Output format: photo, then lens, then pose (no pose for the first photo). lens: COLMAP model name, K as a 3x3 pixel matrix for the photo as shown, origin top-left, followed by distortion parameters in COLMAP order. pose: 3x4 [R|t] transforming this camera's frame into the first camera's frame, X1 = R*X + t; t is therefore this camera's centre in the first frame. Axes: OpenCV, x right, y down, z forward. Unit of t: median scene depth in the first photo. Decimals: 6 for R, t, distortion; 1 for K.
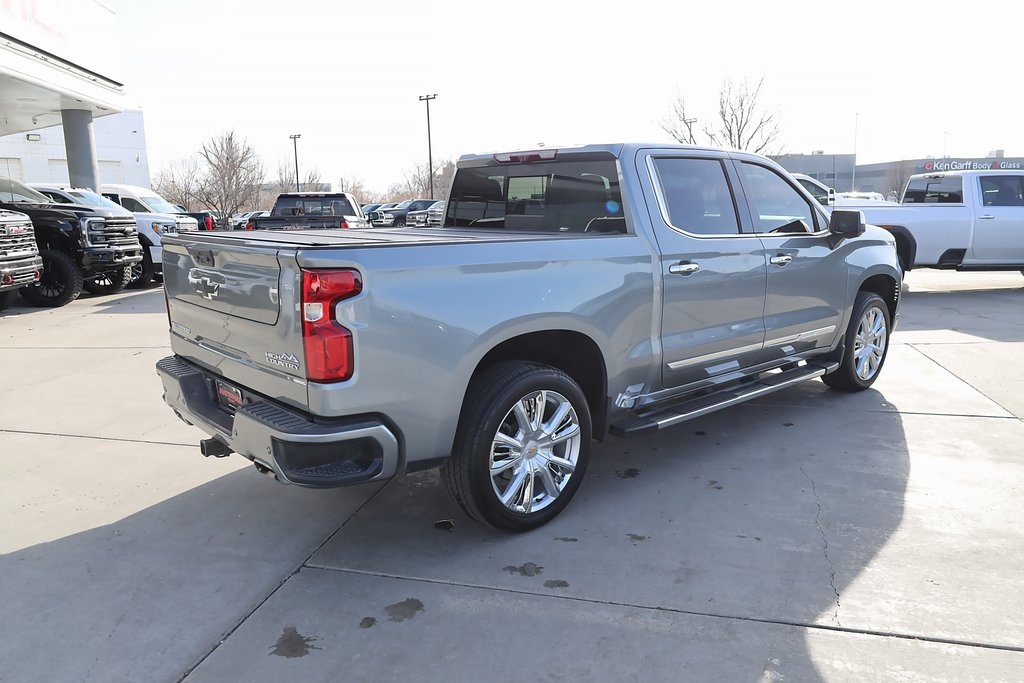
lens RADIAL K [[728.5, 0, 512.0], [0, 728.5, 341.5], [0, 0, 1]] dist [0.000804, -0.005004]
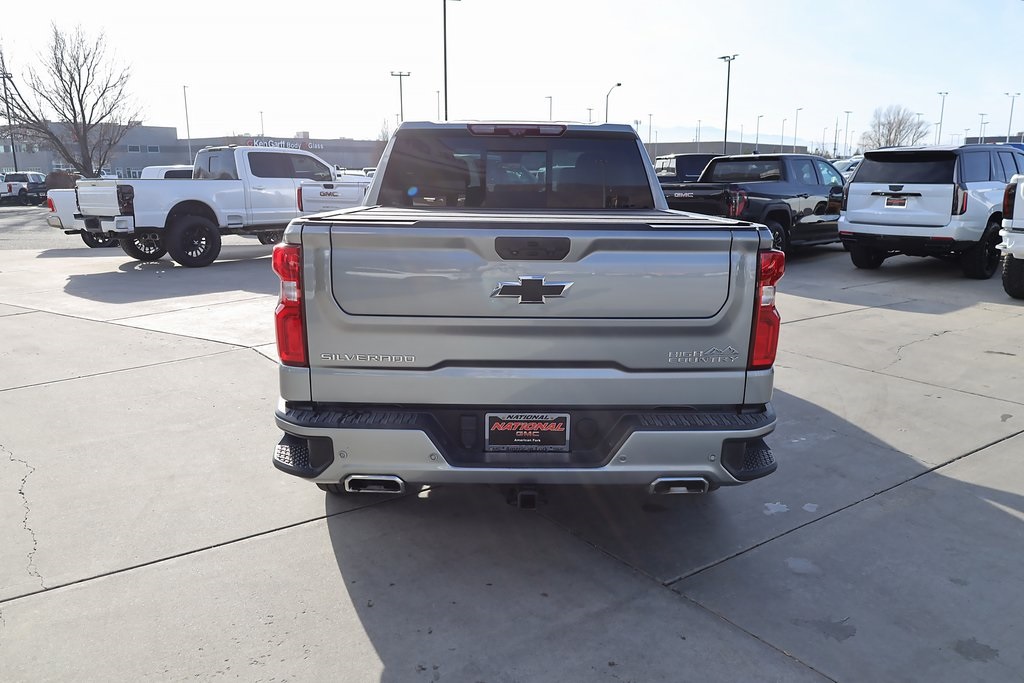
lens RADIAL K [[742.0, 0, 512.0], [0, 742.0, 341.5], [0, 0, 1]] dist [-0.001358, -0.027090]
pose [[0.660269, -0.148957, 0.736109, -0.759745], [0.126653, 0.988181, 0.086361, -0.067996], [-0.740273, 0.036209, 0.671331, 0.375818]]
